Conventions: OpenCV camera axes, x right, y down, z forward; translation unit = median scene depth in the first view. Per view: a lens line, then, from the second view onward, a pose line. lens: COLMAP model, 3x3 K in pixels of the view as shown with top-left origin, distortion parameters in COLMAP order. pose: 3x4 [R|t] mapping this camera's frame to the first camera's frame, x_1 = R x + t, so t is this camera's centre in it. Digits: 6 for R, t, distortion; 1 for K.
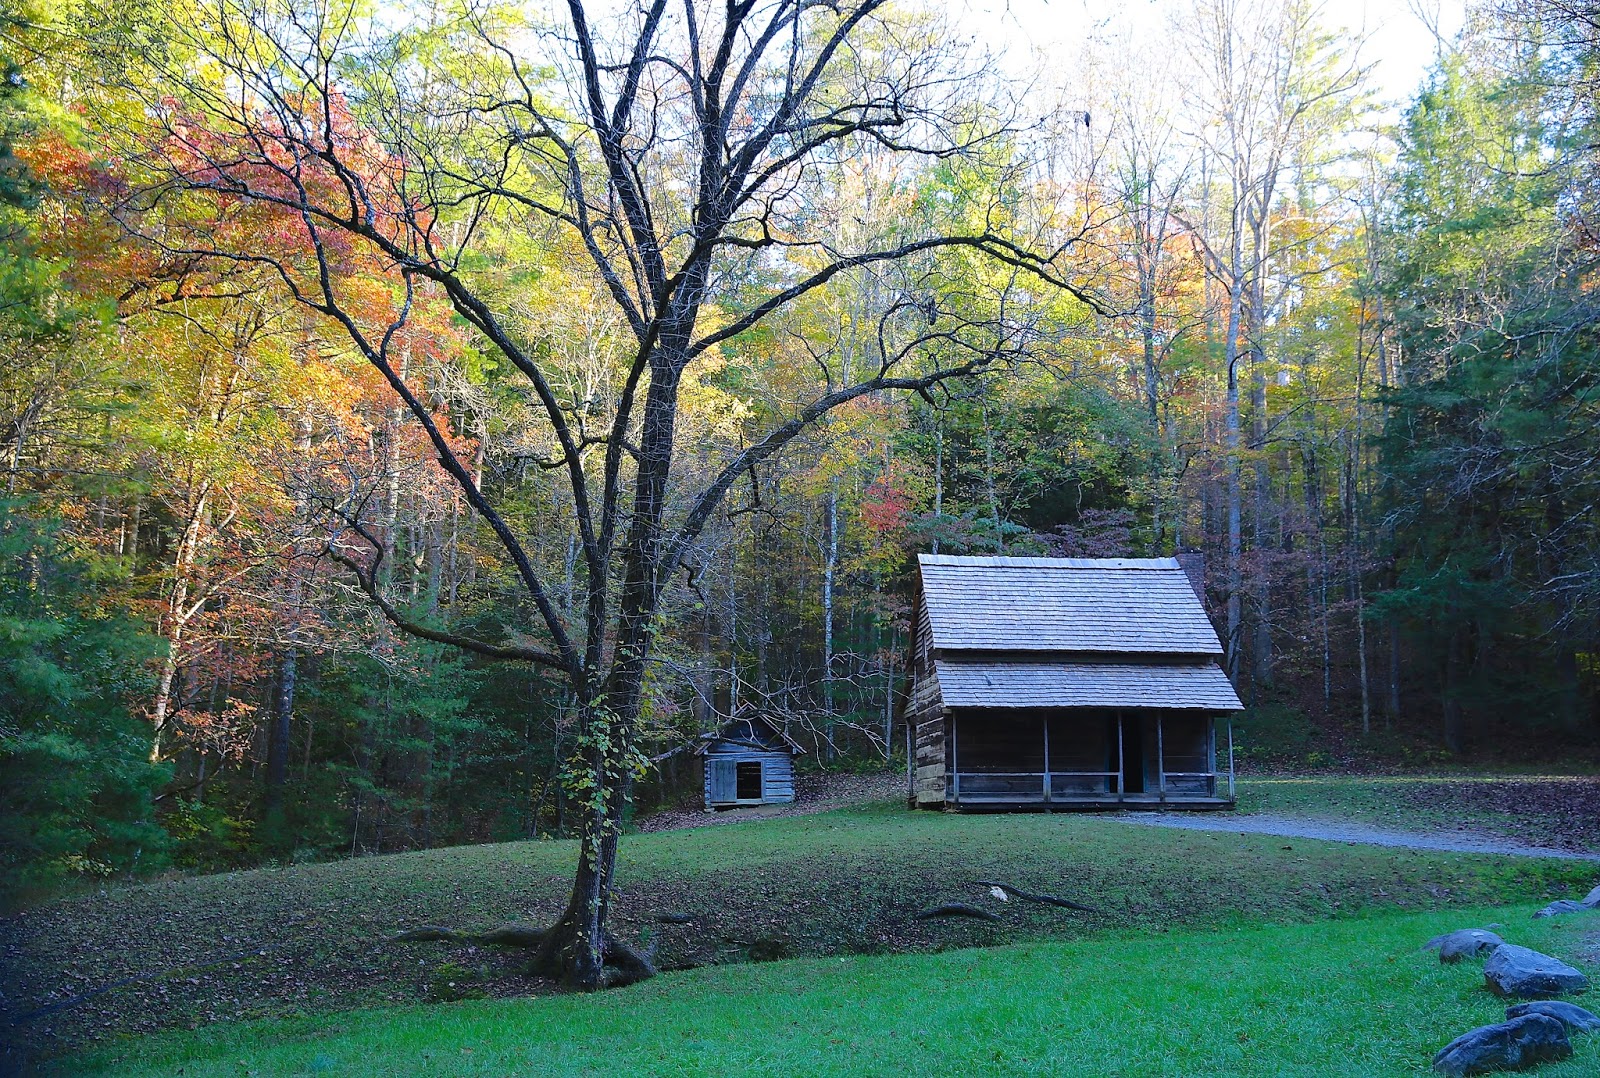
lens RADIAL K [[2198.4, 0, 799.6], [0, 2198.4, 544.1], [0, 0, 1]] dist [0.011568, 0.000000]
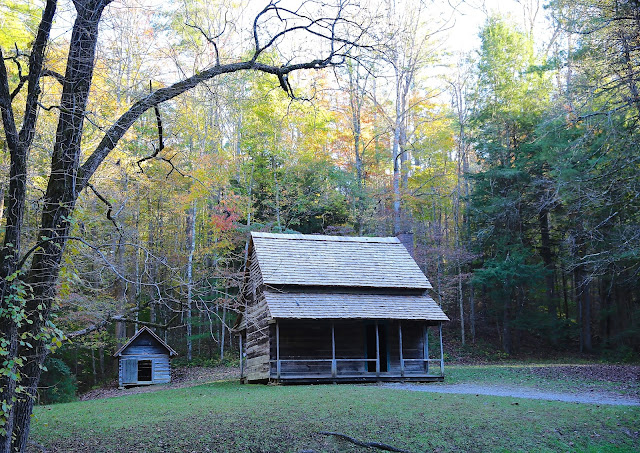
lens RADIAL K [[887.4, 0, 317.8], [0, 887.4, 222.0], [0, 0, 1]] dist [0.038269, 0.000000]
pose [[0.985408, 0.019385, 0.169100, -0.011853], [-0.007887, 0.997627, -0.068401, 0.046498], [-0.170024, 0.066070, 0.983223, 0.340535]]
